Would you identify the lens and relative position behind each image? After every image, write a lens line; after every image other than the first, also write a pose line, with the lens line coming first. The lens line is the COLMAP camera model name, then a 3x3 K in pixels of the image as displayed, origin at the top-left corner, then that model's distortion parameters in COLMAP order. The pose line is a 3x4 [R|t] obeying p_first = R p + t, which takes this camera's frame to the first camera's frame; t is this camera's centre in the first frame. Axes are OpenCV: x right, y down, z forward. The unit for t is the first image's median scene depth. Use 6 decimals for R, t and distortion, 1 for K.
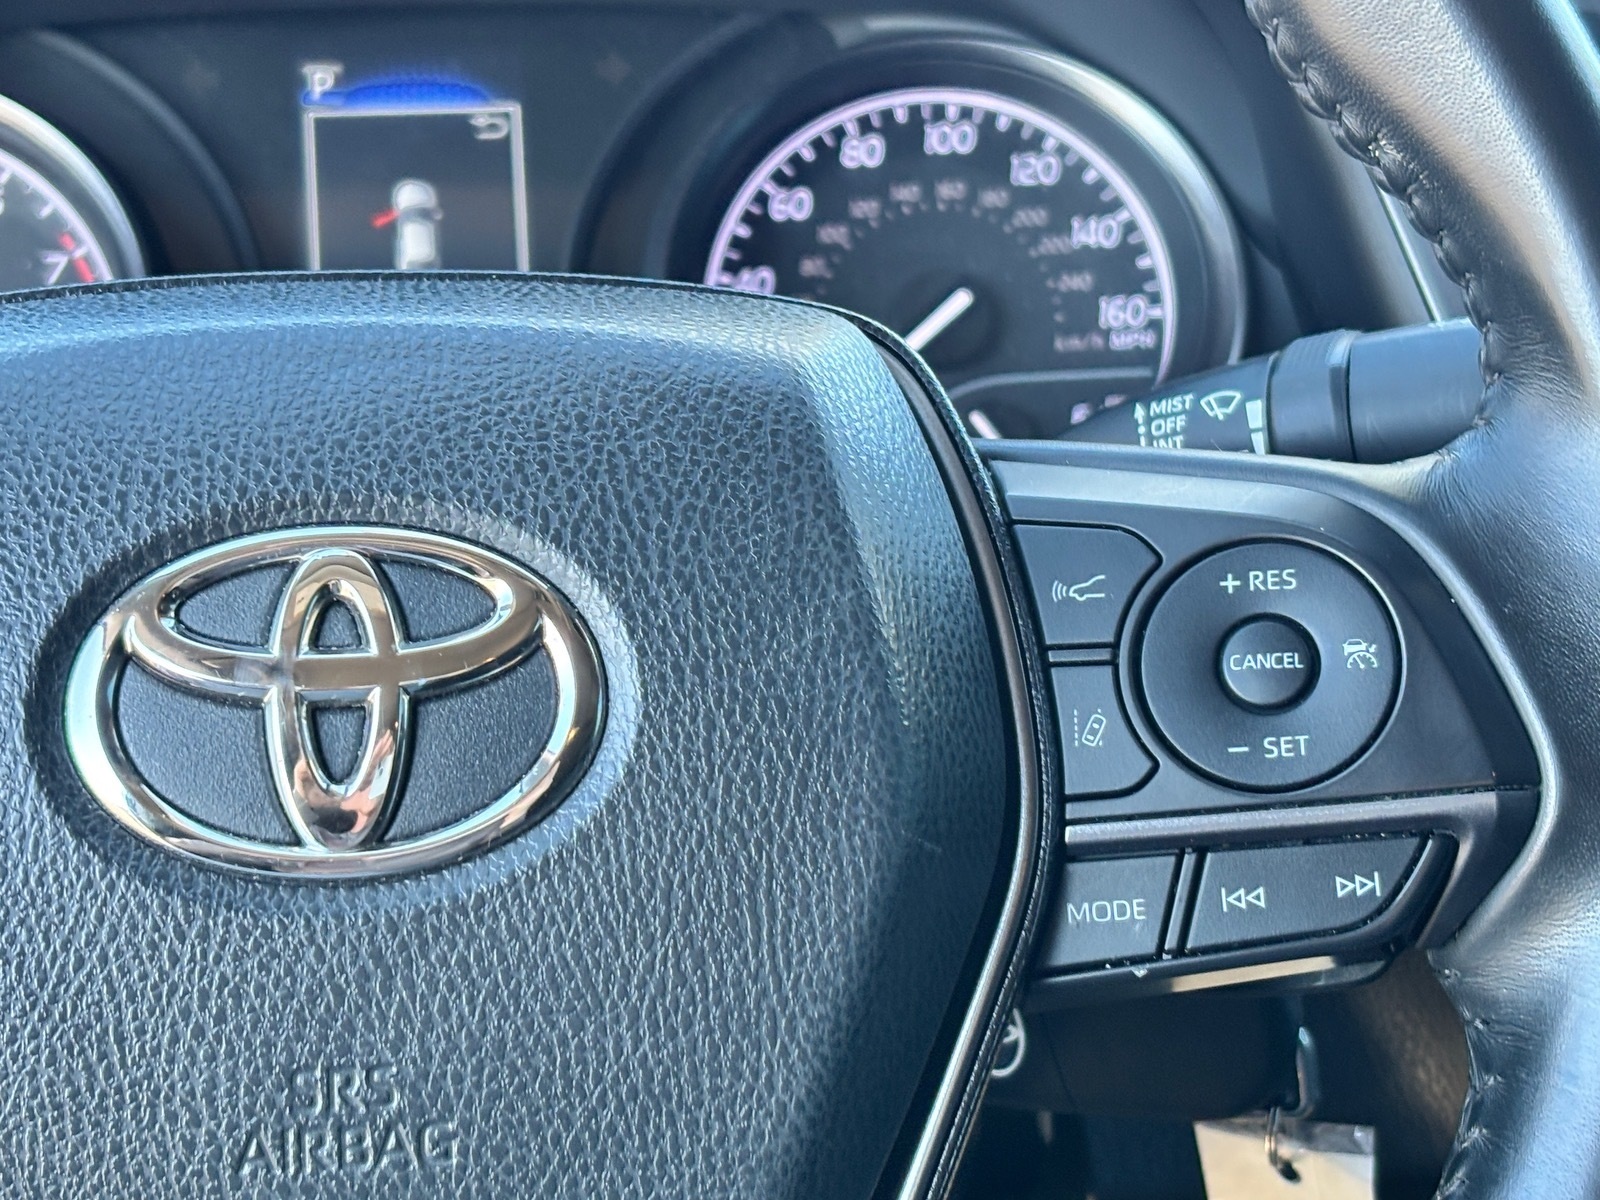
lens RADIAL K [[3095.0, 0, 813.2], [0, 3095.0, 590.4], [0, 0, 1]] dist [0.100545, 0.000000]
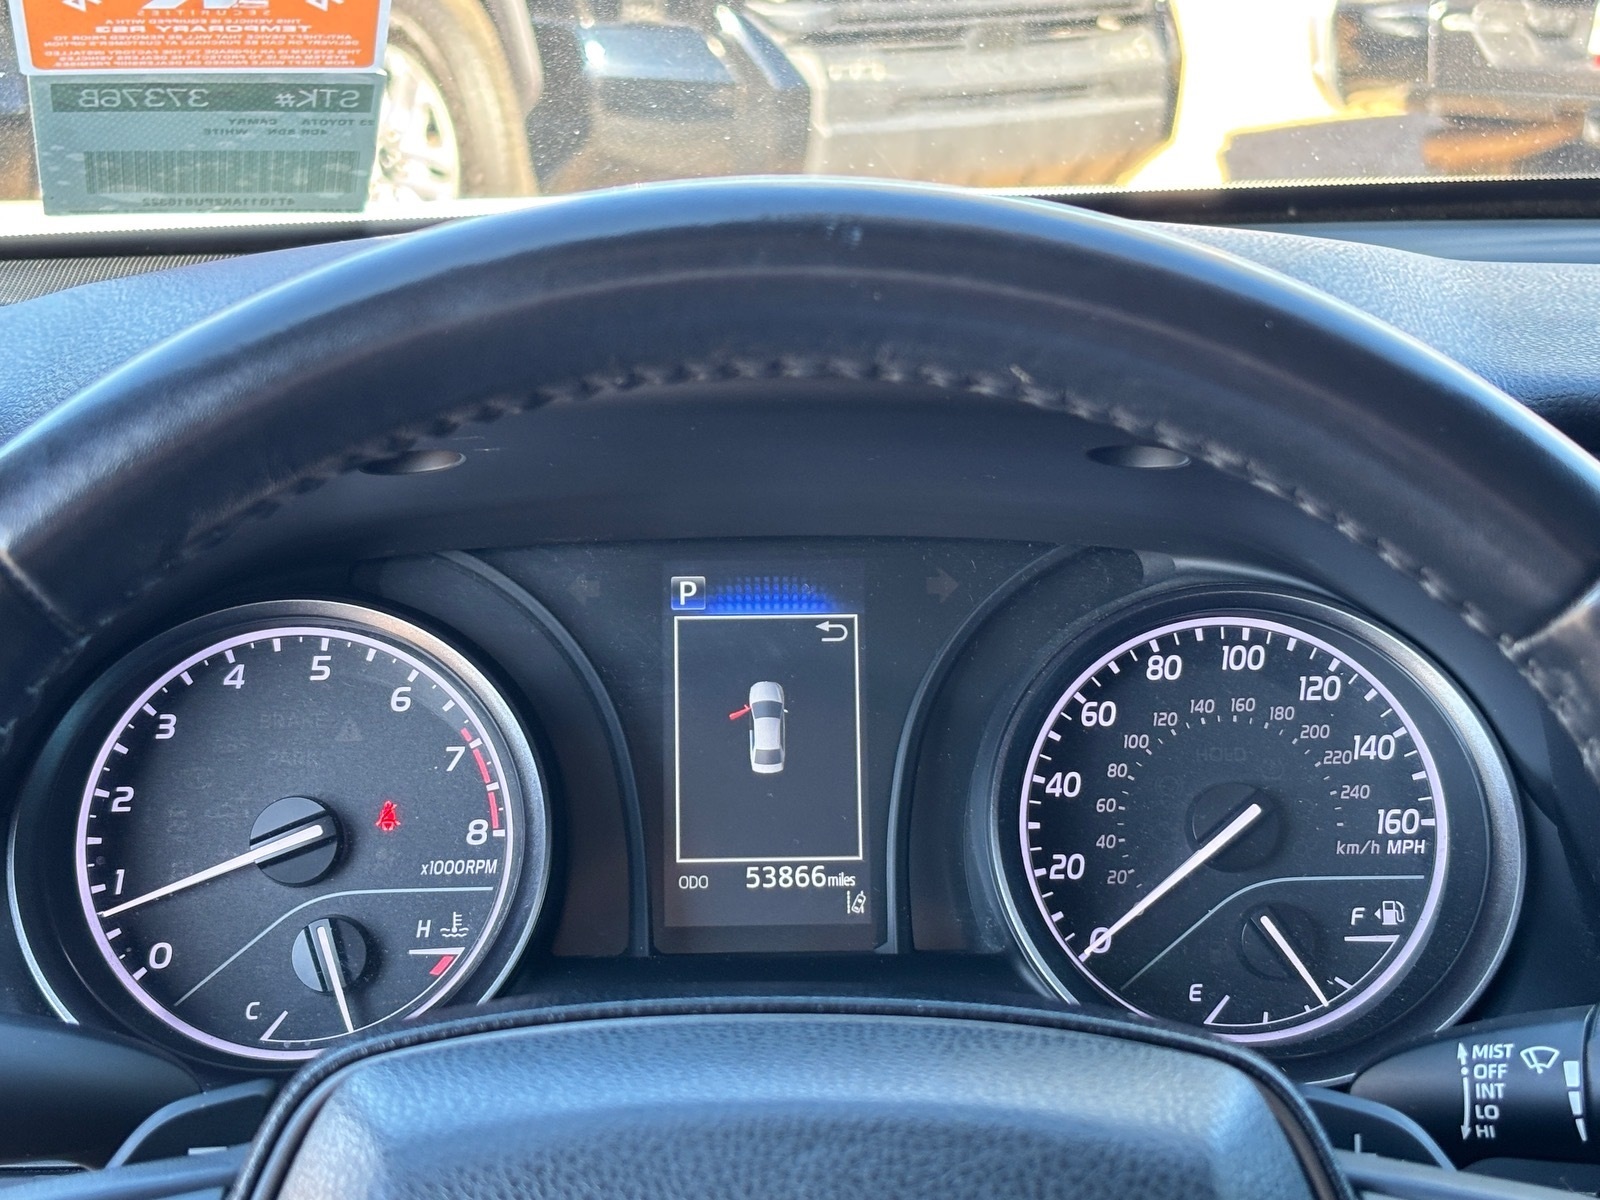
lens RADIAL K [[2812.6, 0, 780.7], [0, 2812.6, 529.1], [0, 0, 1]] dist [0.133356, 0.000000]
pose [[0.997463, 0.032716, -0.063230, -0.079903], [-0.035059, 0.998726, -0.036303, -0.200683], [0.061962, 0.038428, 0.997338, -0.036970]]
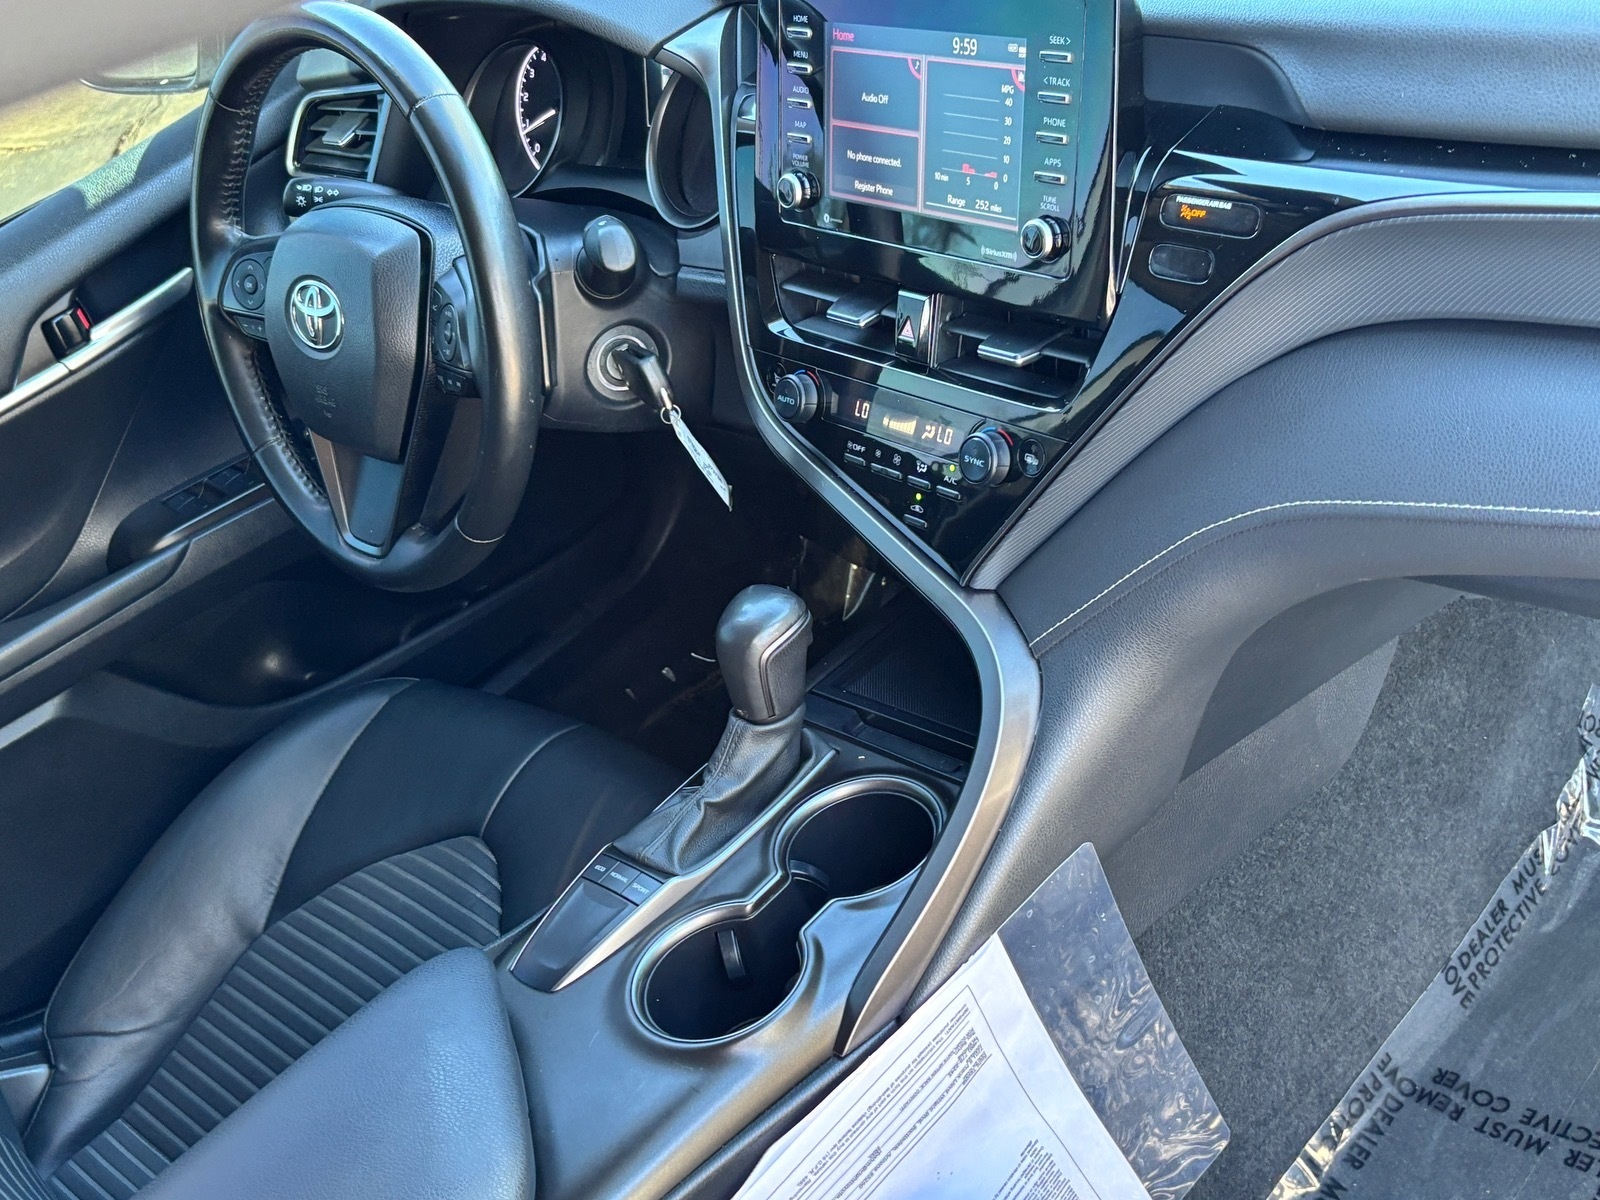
lens RADIAL K [[1888.8, 0, 763.1], [0, 1888.8, 630.7], [0, 0, 1]] dist [0.082272, 0.000000]
pose [[0.608971, 0.297110, -0.735446, 2.076660], [0.087432, 0.896403, 0.434530, -0.601341], [0.788359, -0.328917, 0.519907, -0.178814]]
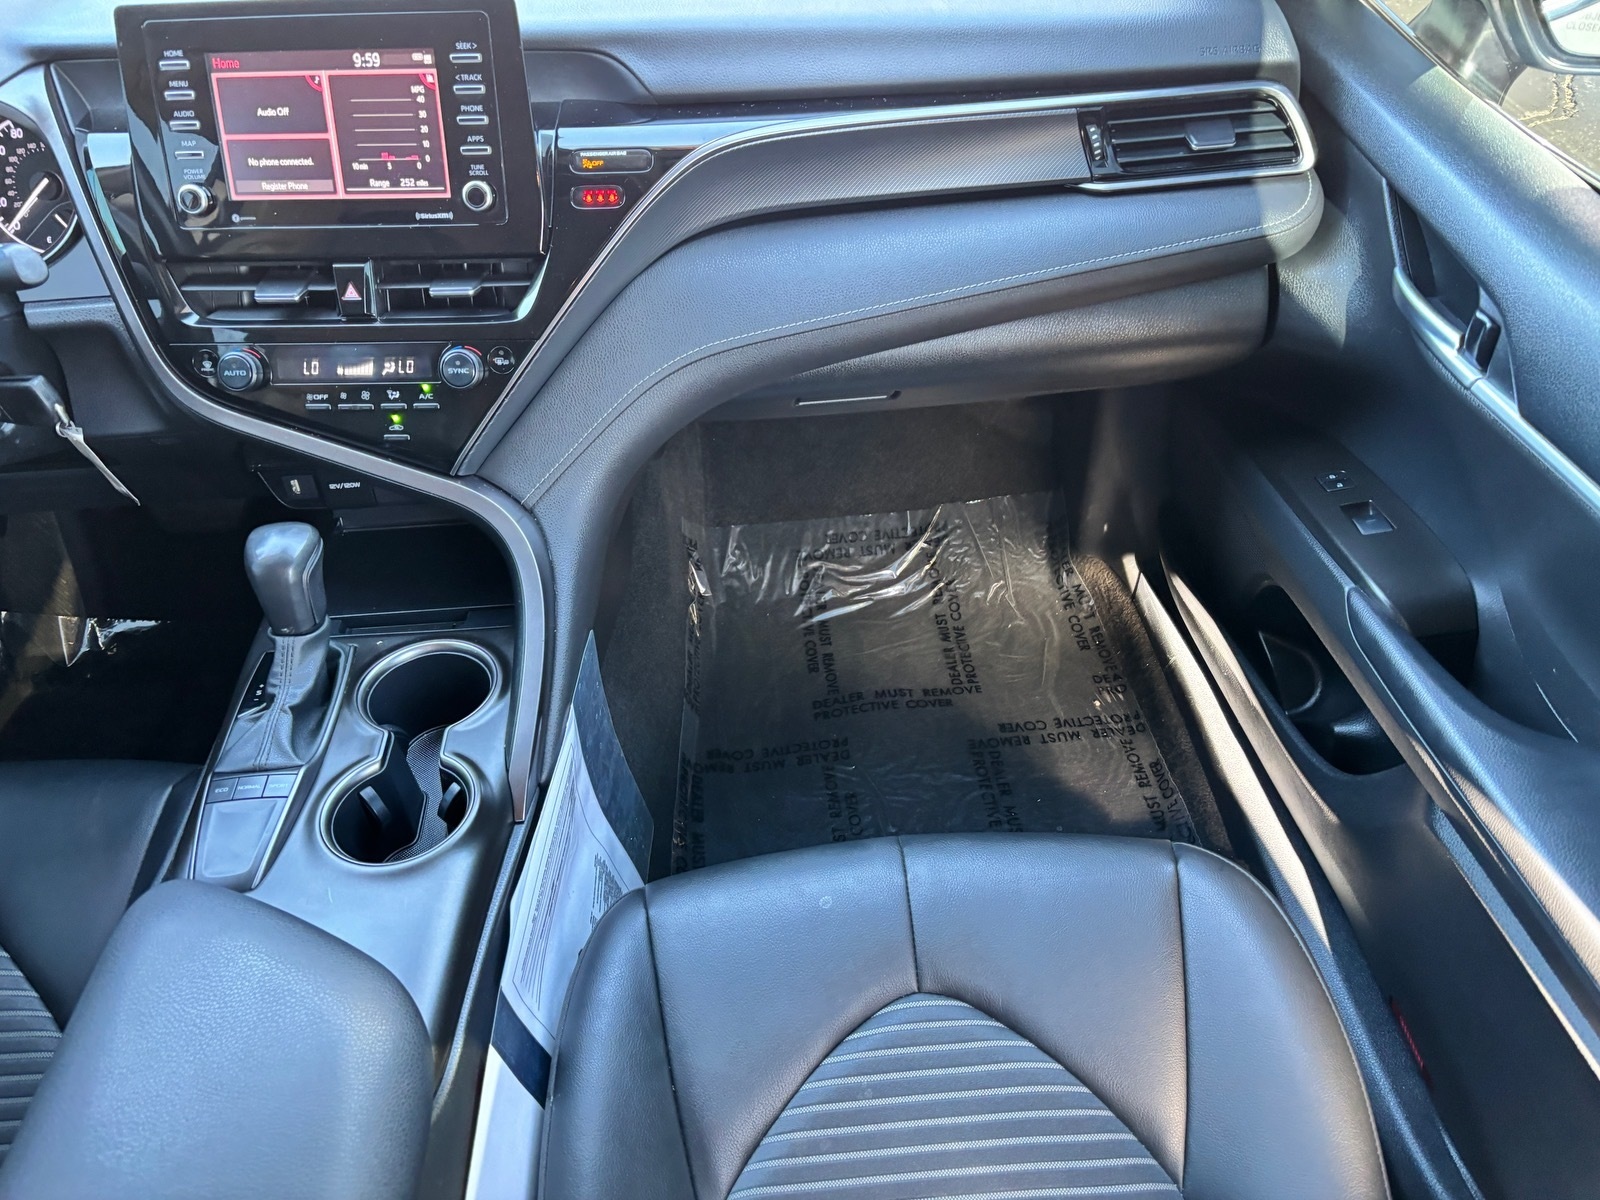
lens RADIAL K [[1227.2, 0, 805.9], [0, 1227.2, 612.6], [0, 0, 1]] dist [0.038861, -0.047822]
pose [[0.998625, 0.006365, -0.052039, 1.306919], [0.017041, 0.899304, 0.436991, -0.332725], [0.049581, -0.437277, 0.897959, -0.582400]]
